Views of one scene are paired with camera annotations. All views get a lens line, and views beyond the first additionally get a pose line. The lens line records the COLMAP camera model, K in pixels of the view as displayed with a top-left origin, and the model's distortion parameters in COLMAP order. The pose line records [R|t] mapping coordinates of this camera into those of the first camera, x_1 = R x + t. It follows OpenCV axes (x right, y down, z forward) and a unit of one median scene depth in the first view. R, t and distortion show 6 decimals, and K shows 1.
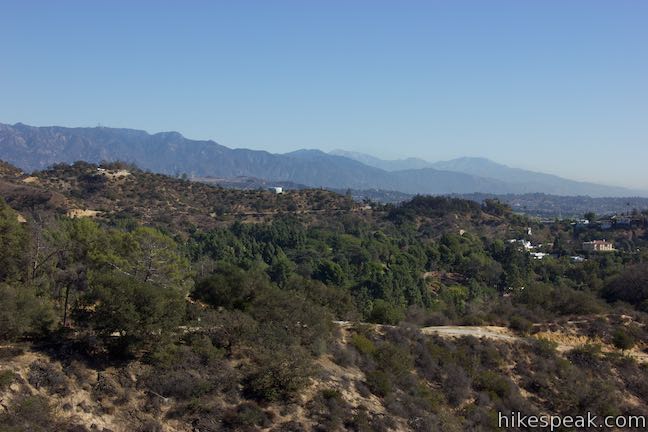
lens RADIAL K [[1341.8, 0, 342.0], [0, 1341.8, 199.3], [0, 0, 1]] dist [0.219719, 0.184611]
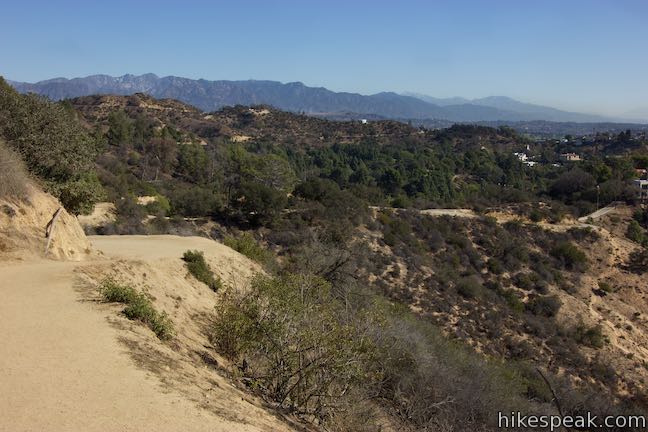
lens RADIAL K [[976.0, 0, 324.0], [0, 976.0, 216.0], [0, 0, 1]] dist [-0.015211, 0.000798]
pose [[0.994078, 0.001740, -0.108659, 0.034083], [0.009287, 0.994853, 0.100898, -0.014370], [0.108275, -0.101309, 0.988945, -0.147087]]
